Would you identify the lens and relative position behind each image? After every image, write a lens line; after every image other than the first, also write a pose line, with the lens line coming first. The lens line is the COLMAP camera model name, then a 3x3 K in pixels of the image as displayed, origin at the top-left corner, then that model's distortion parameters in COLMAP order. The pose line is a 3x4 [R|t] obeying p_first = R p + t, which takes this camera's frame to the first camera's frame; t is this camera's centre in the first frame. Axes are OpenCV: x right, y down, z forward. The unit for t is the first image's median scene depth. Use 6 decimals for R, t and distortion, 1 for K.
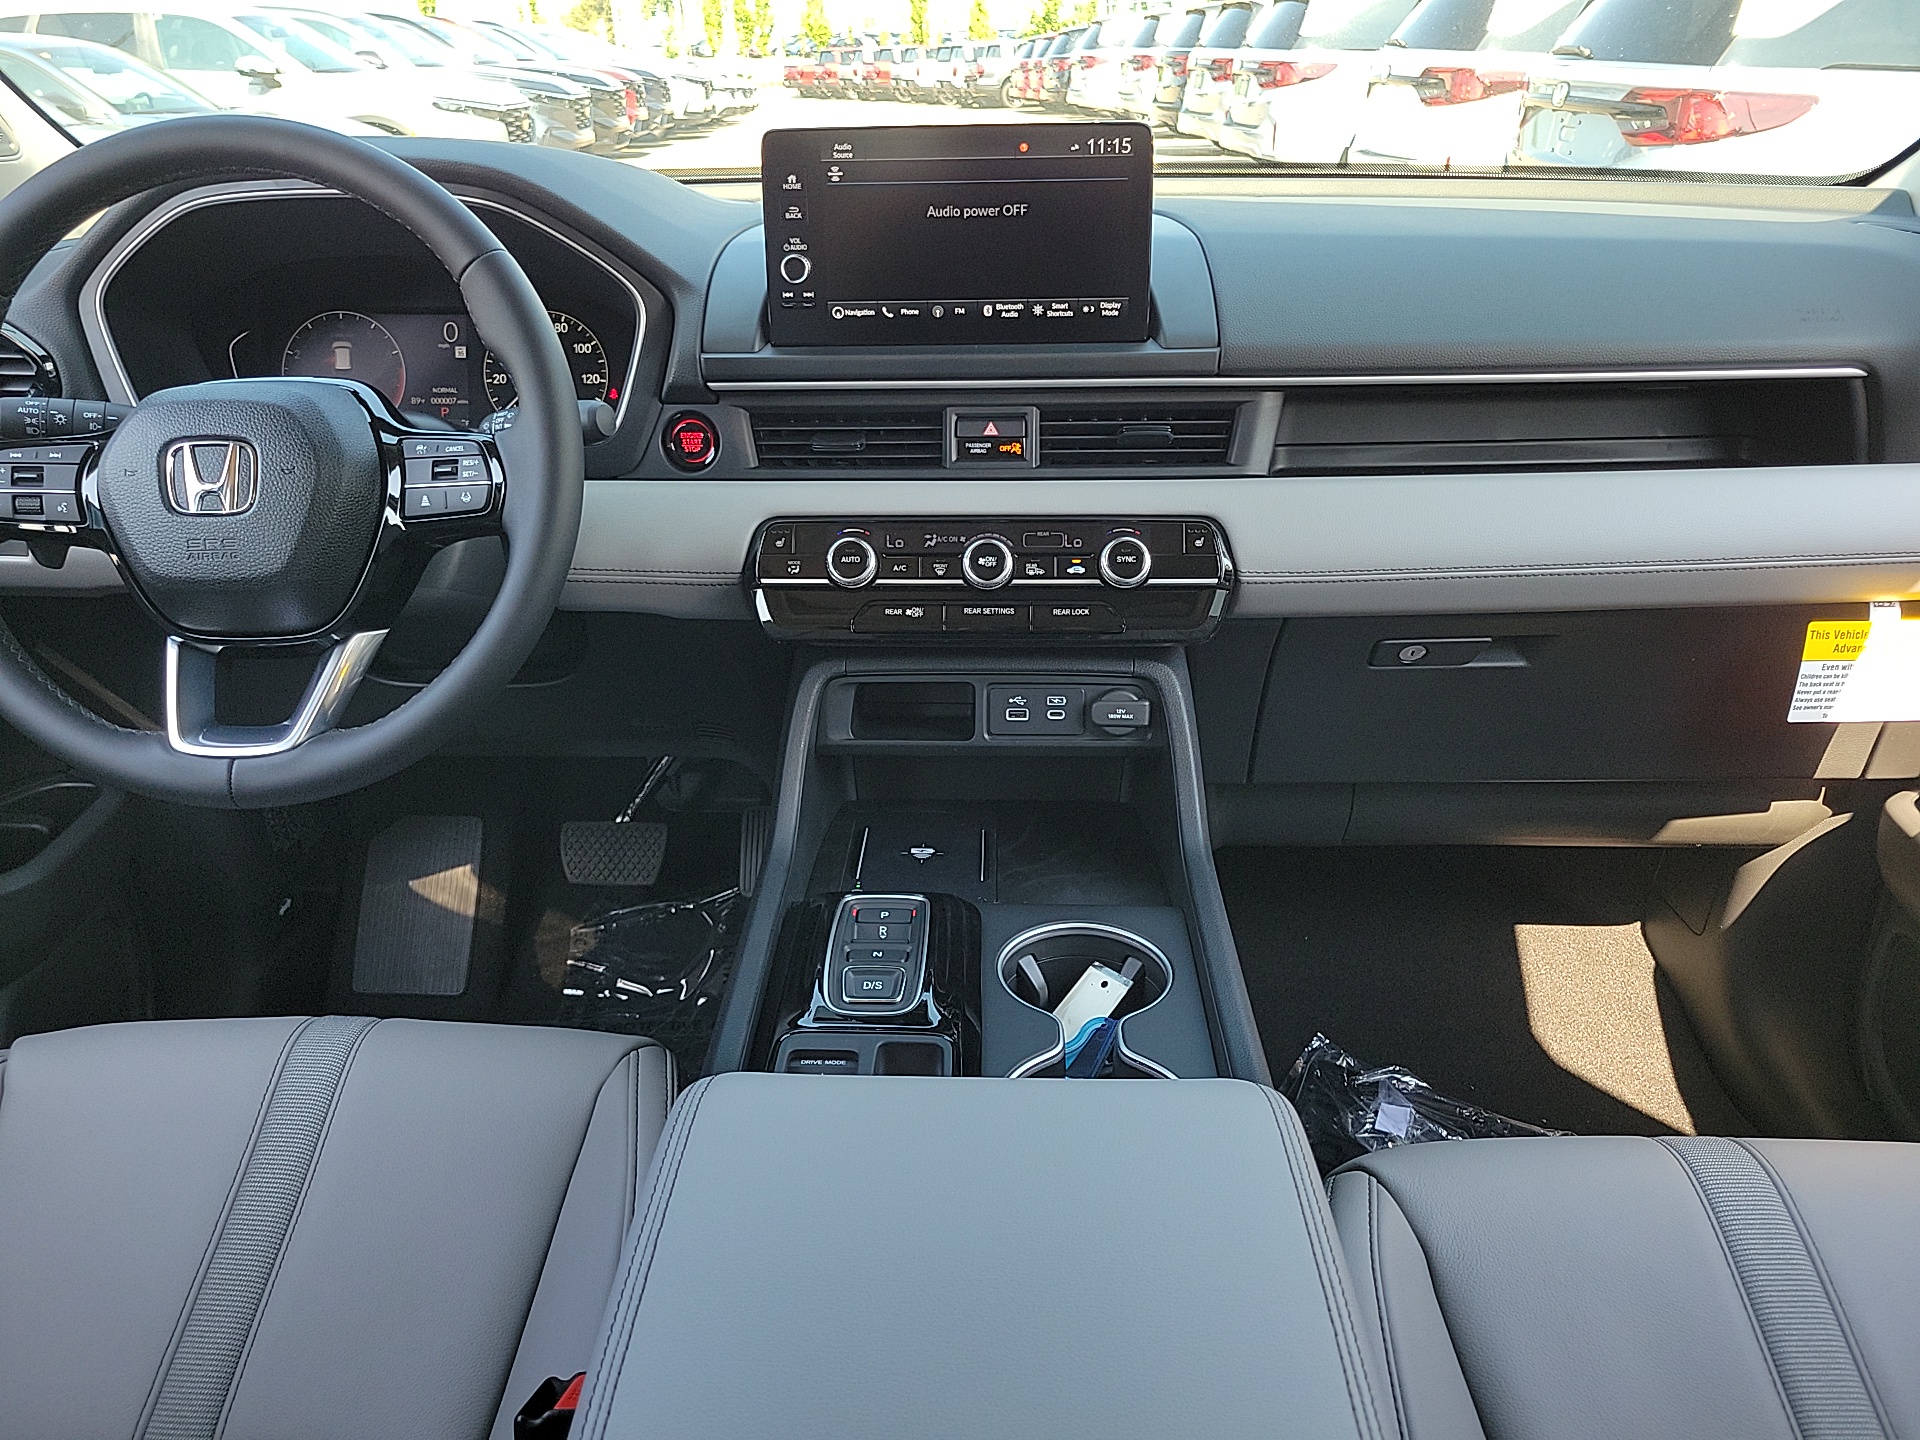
lens RADIAL K [[1461.7, 0, 955.3], [0, 1461.7, 746.9], [0, 0, 1]] dist [0.040530, -0.033679]
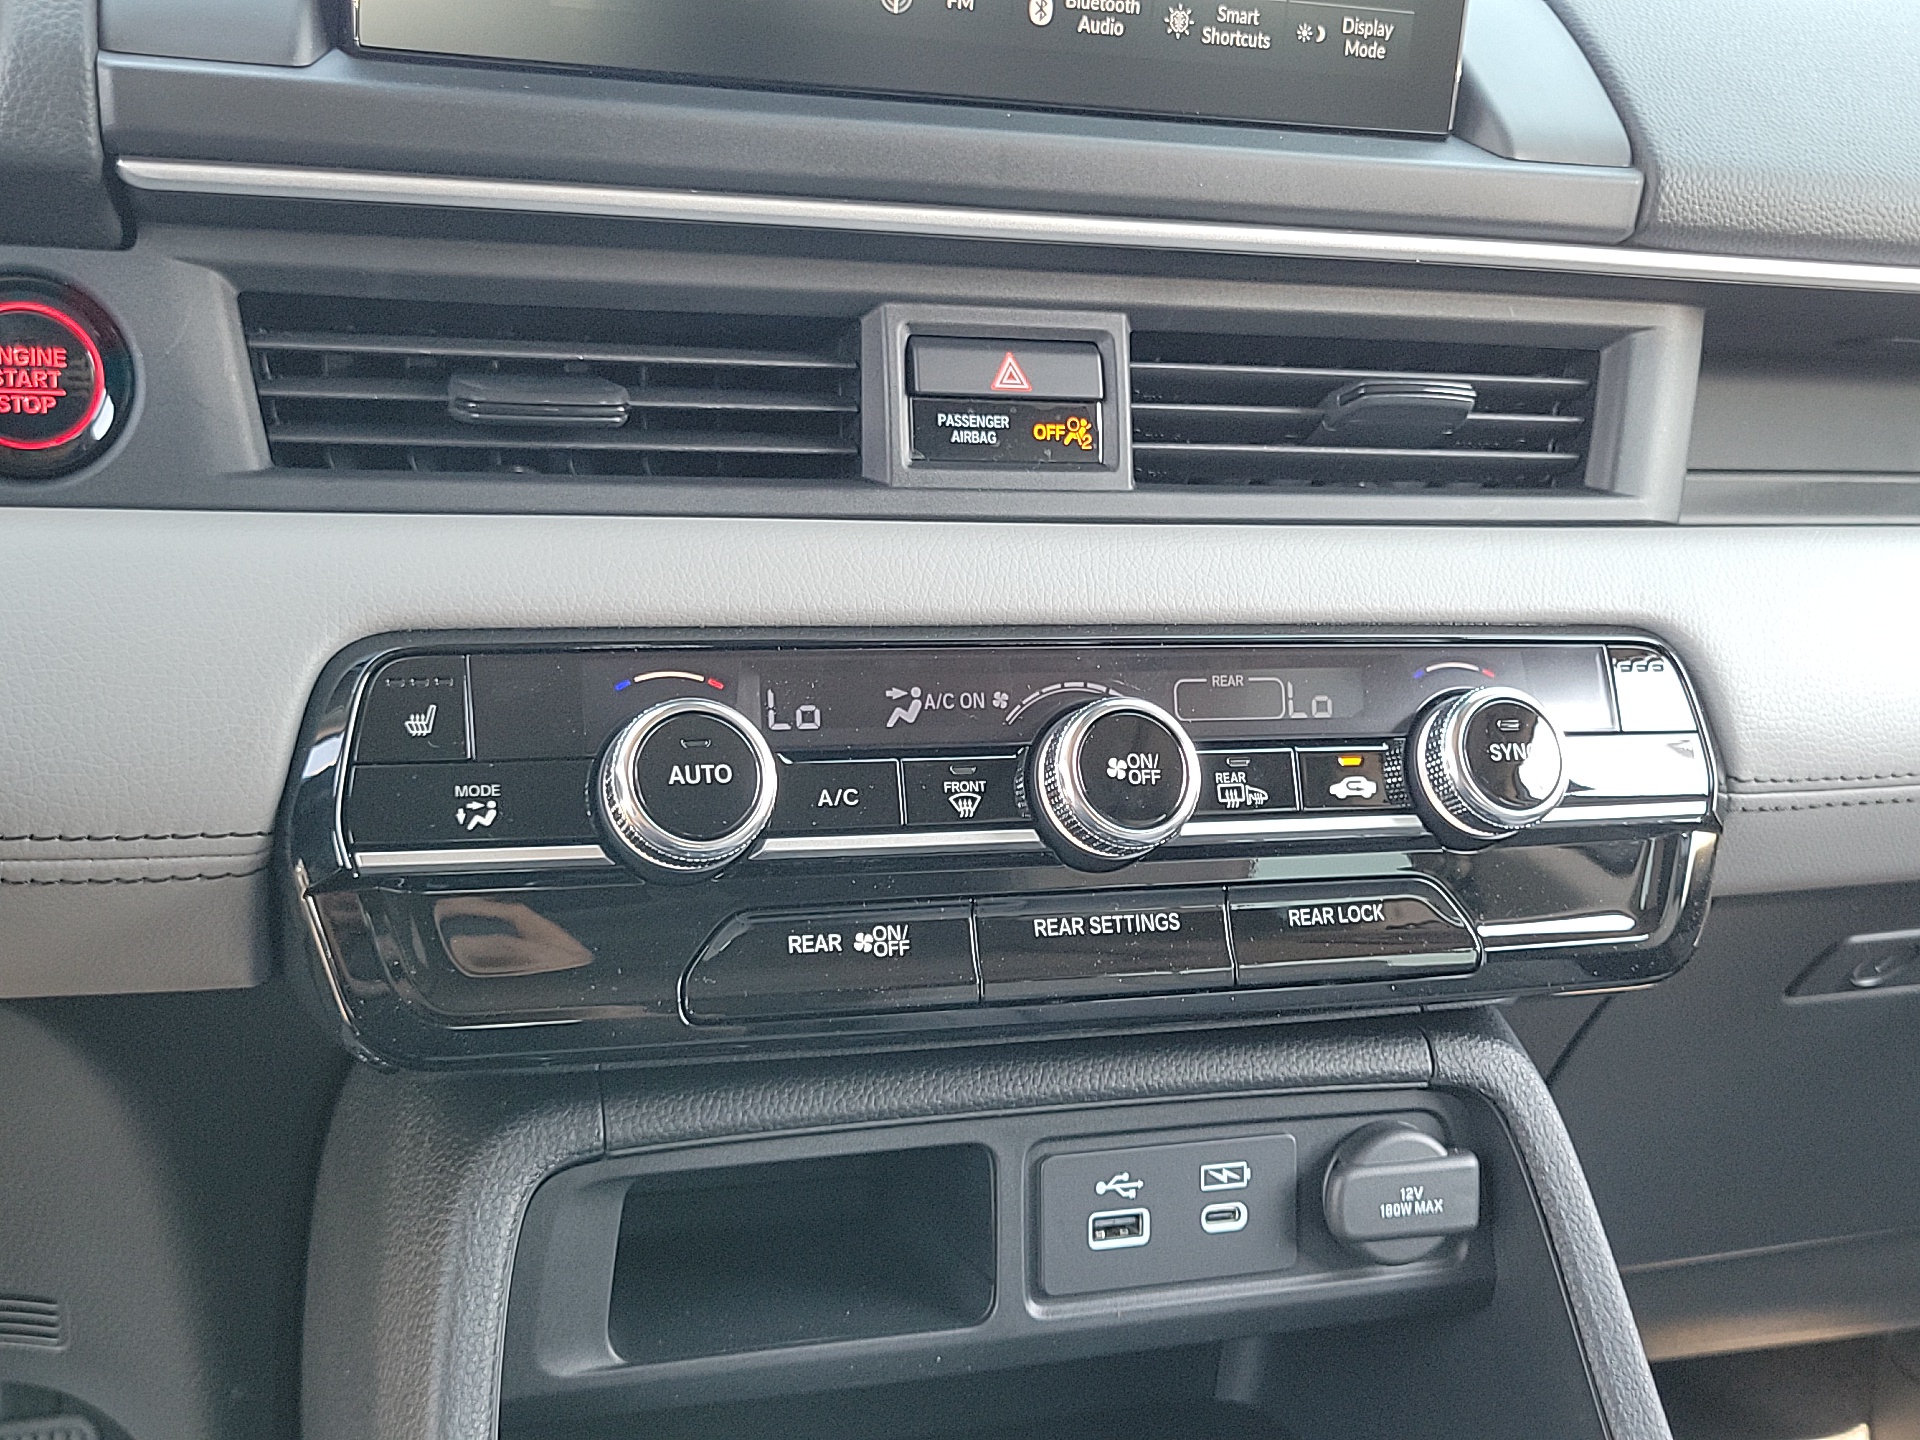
lens RADIAL K [[2196.5, 0, 929.9], [0, 2196.5, 759.9], [0, 0, 1]] dist [0.014880, 0.000000]
pose [[0.926847, -0.024648, 0.374629, -0.185291], [0.069261, 0.991941, -0.106091, -0.079733], [-0.368995, 0.124278, 0.921085, 0.569074]]
